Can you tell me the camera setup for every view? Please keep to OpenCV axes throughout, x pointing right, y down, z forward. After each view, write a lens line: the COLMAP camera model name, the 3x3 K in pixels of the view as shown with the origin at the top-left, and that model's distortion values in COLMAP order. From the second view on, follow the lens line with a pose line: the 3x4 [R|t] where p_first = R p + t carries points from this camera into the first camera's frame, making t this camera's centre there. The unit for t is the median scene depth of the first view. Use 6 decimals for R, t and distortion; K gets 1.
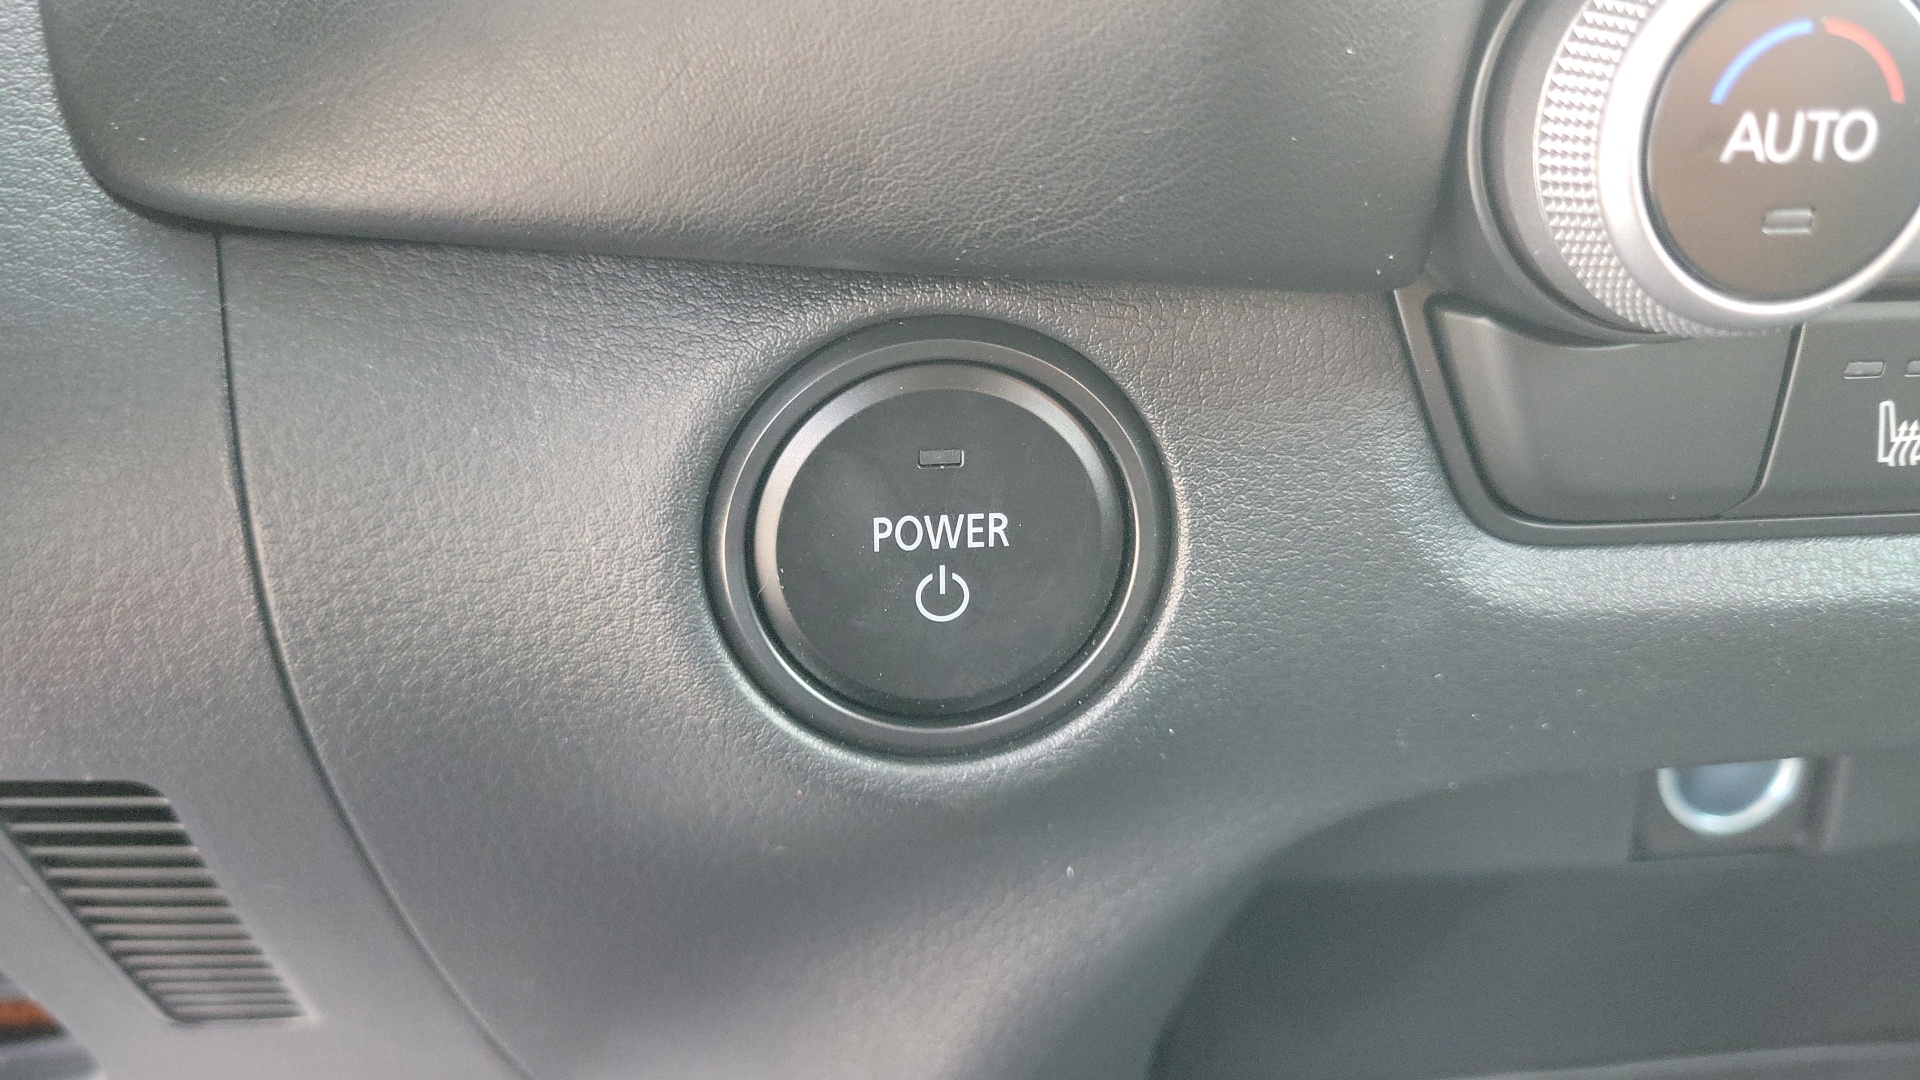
lens RADIAL K [[1477.6, 0, 967.5], [0, 1477.6, 550.8], [0, 0, 1]] dist [0.022246, -0.021372]
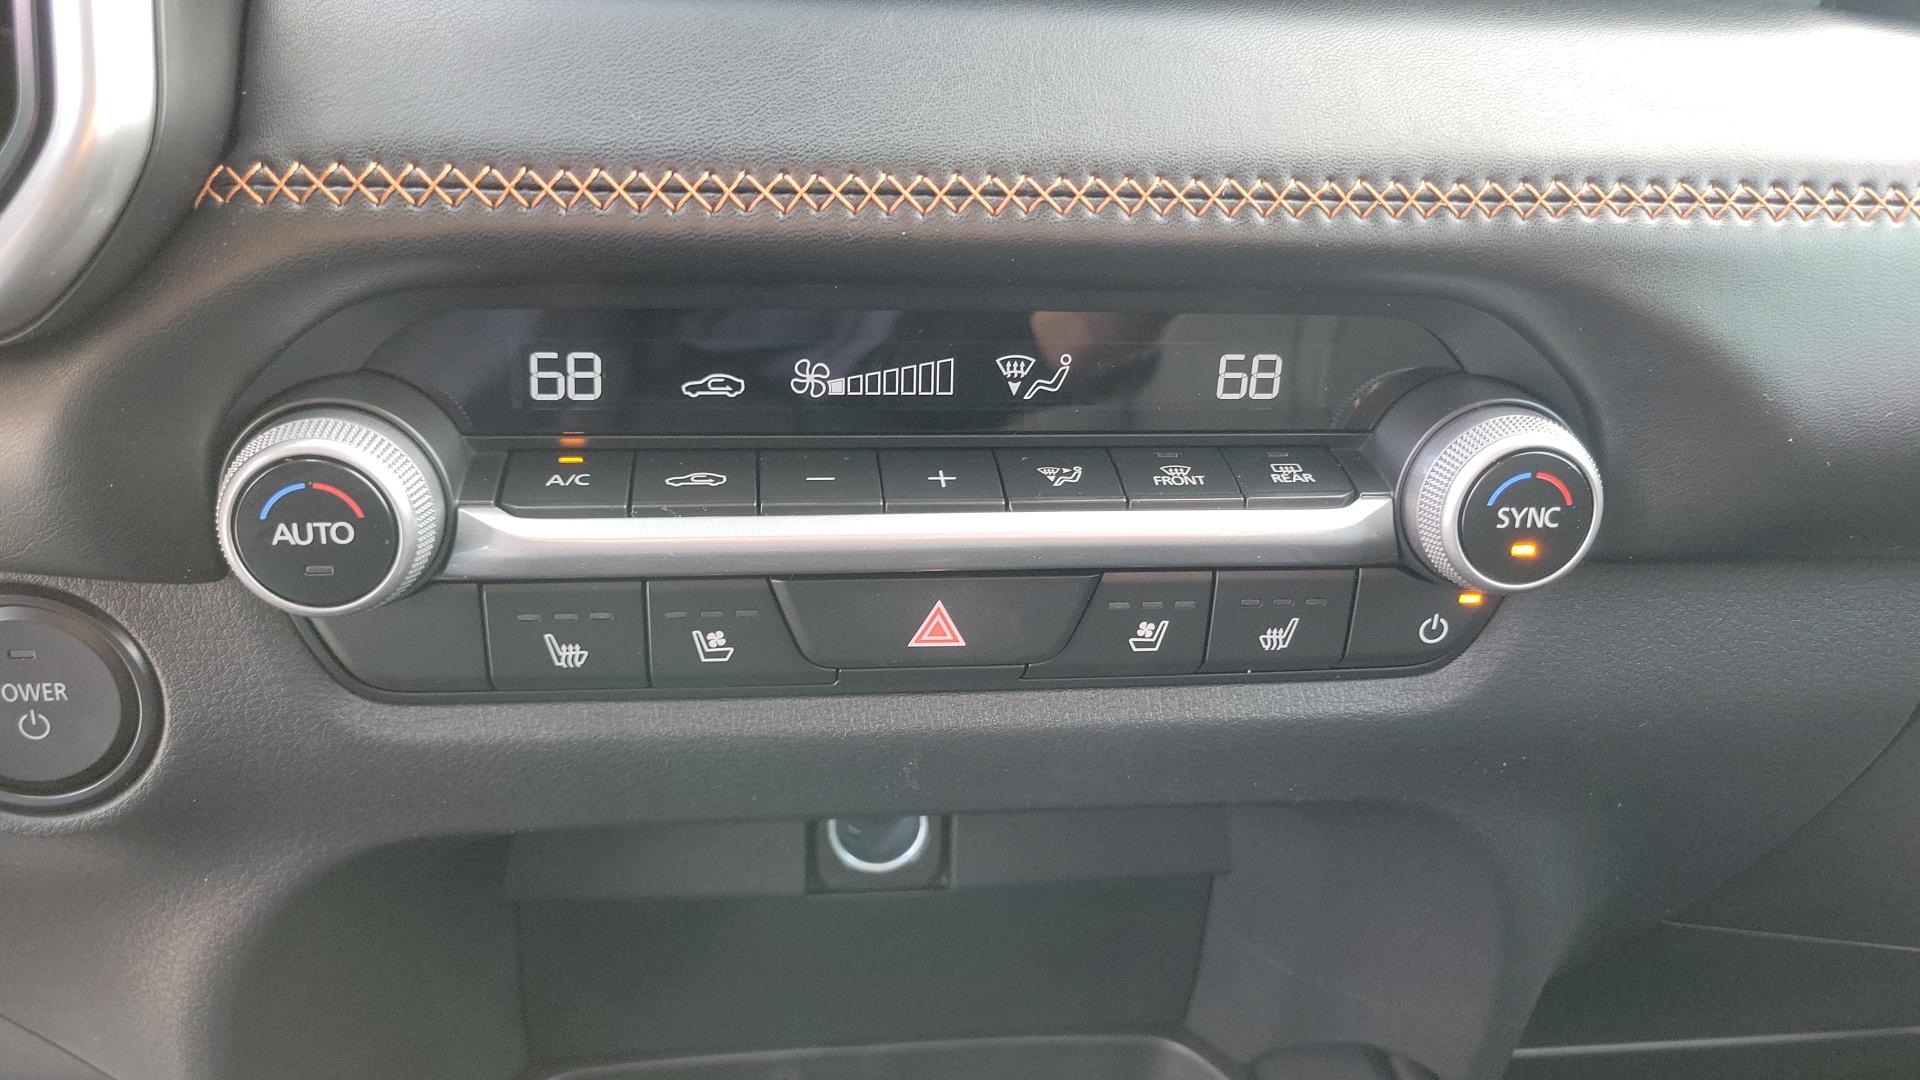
lens RADIAL K [[1477.6, 0, 958.8], [0, 1477.6, 533.7], [0, 0, 1]] dist [0.022246, -0.021372]
pose [[0.998989, 0.025380, -0.037107, 1.212677], [-0.026338, 0.999326, -0.025561, -0.194842], [0.036434, 0.026513, 0.998984, -0.827892]]
